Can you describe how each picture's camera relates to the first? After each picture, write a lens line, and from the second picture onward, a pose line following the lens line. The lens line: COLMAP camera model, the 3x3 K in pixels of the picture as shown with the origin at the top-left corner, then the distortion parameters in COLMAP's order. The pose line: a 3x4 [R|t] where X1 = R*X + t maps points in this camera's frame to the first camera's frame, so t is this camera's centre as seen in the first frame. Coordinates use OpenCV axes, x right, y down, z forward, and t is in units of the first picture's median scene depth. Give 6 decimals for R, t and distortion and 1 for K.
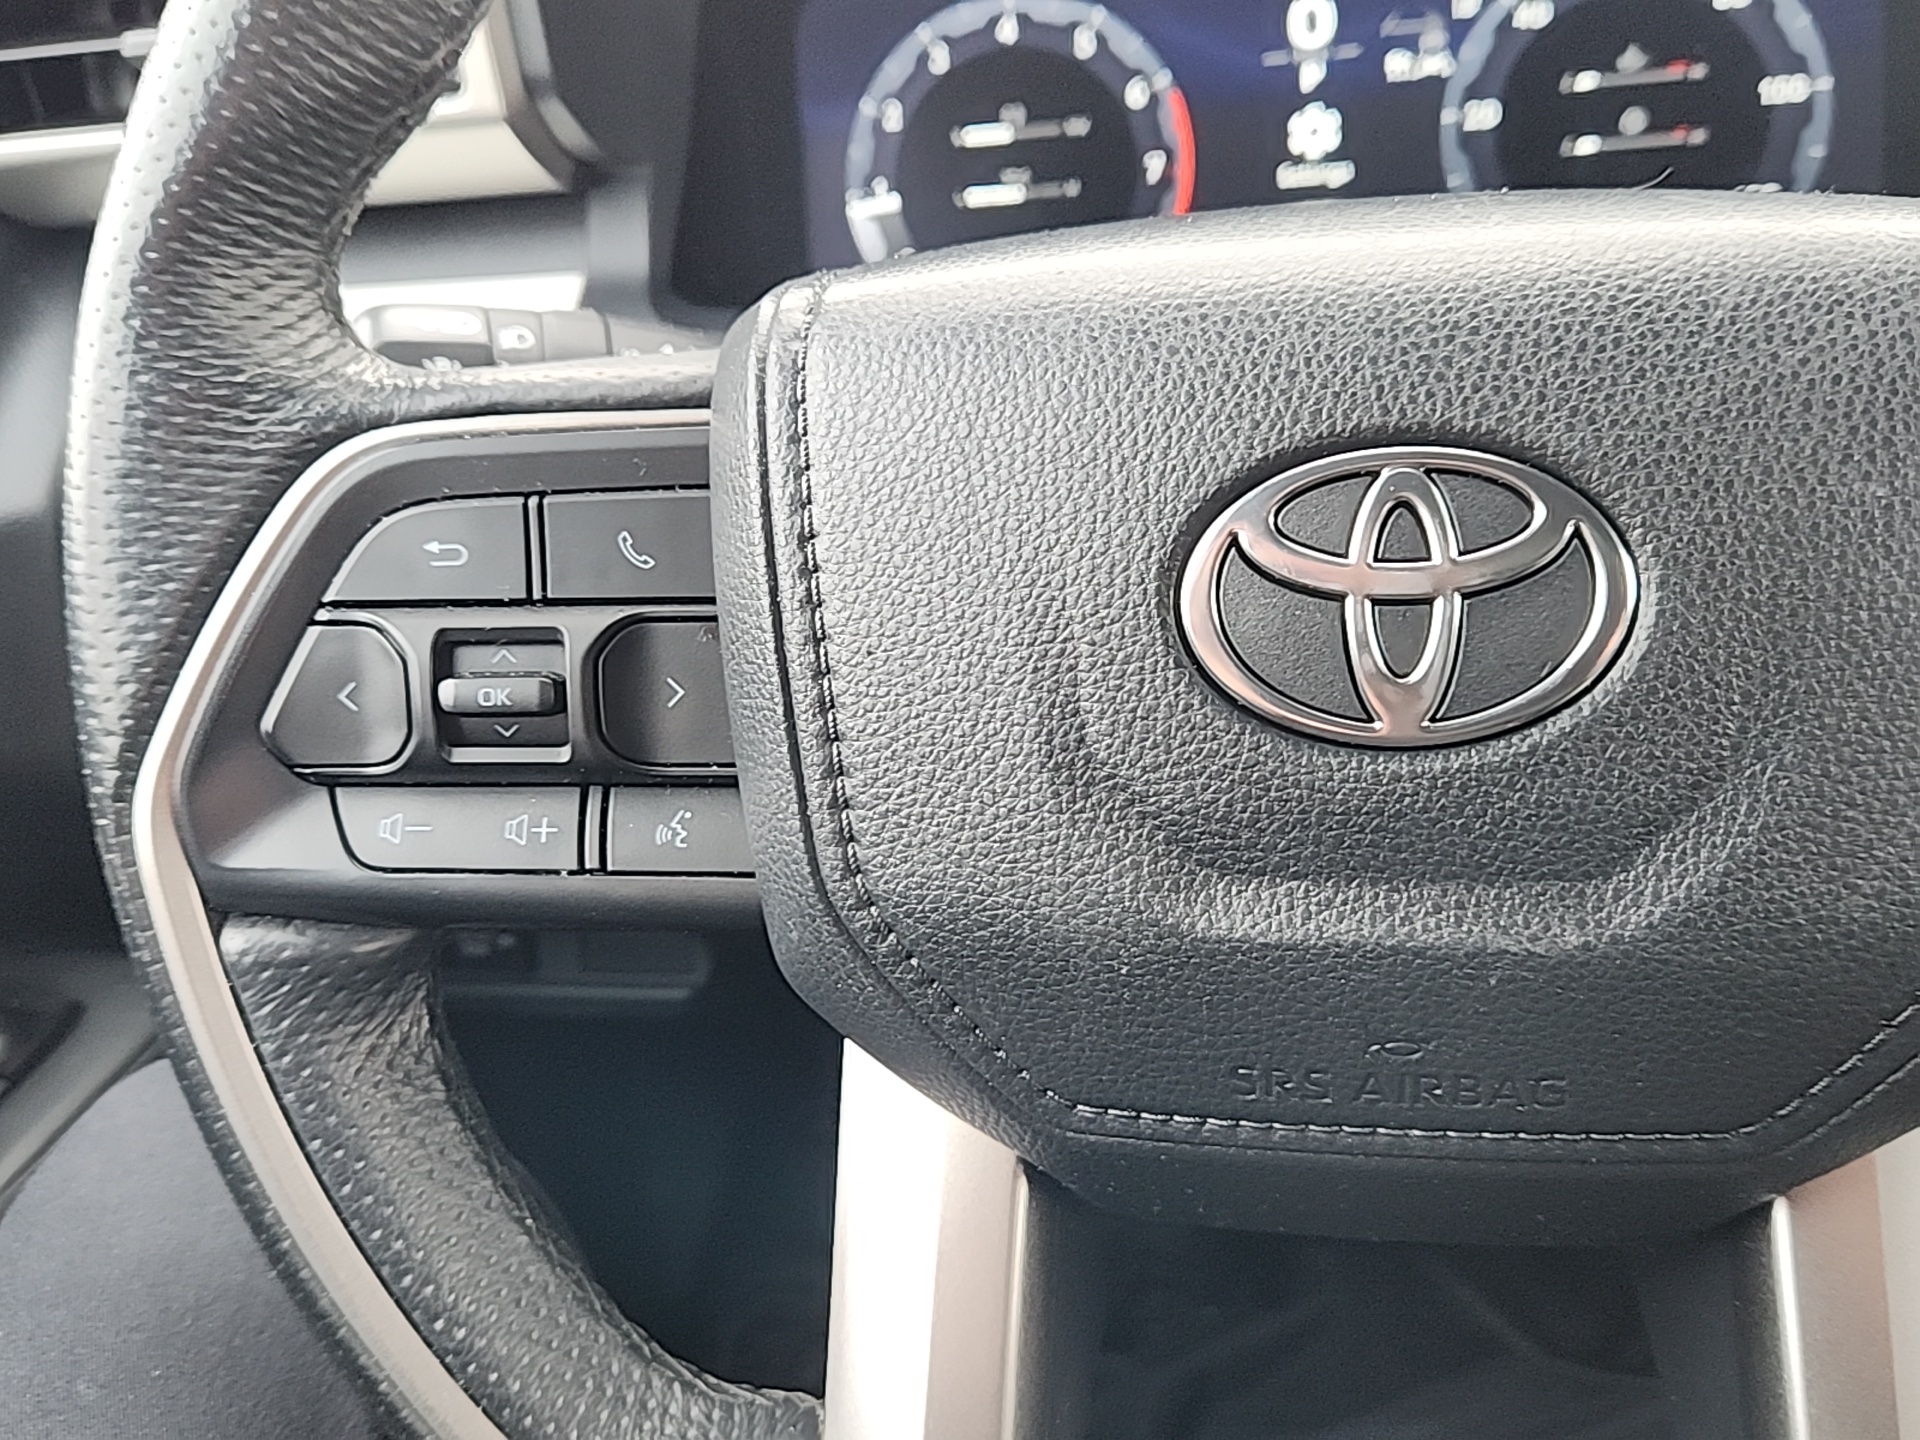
lens RADIAL K [[1687.2, 0, 1009.5], [0, 1687.2, 725.2], [0, 0, 1]] dist [0.072097, -0.153728]
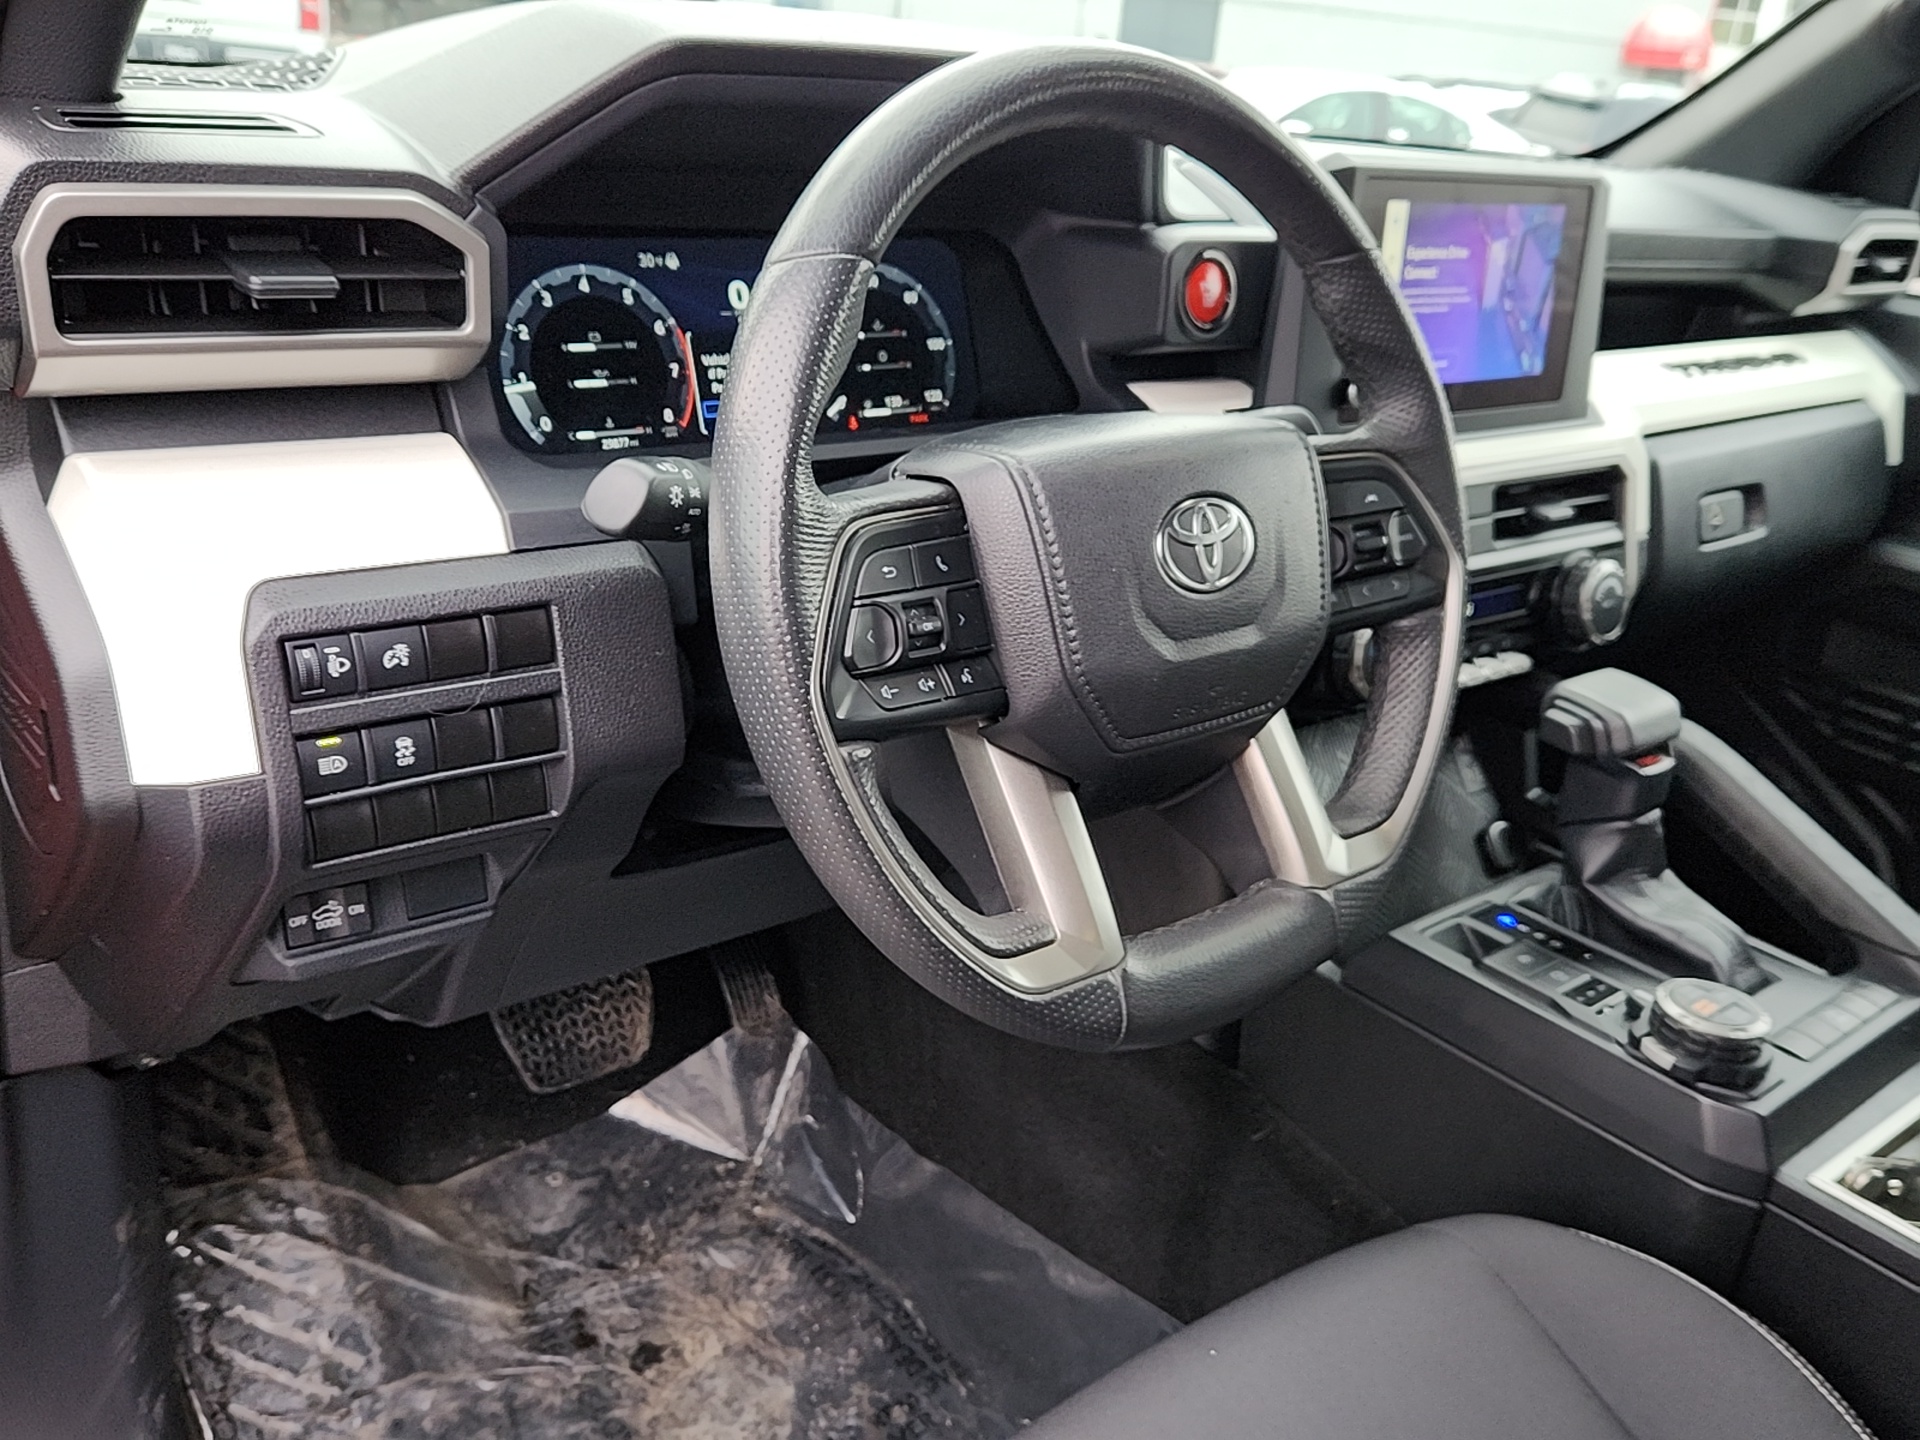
lens RADIAL K [[1653.7, 0, 963.2], [0, 1653.7, 729.8], [0, 0, 1]] dist [0.087296, -0.084048]
pose [[0.604973, -0.151312, 0.781737, -2.446932], [0.196591, 0.979768, 0.037504, 0.056435], [-0.771595, 0.130994, 0.622480, -0.519399]]
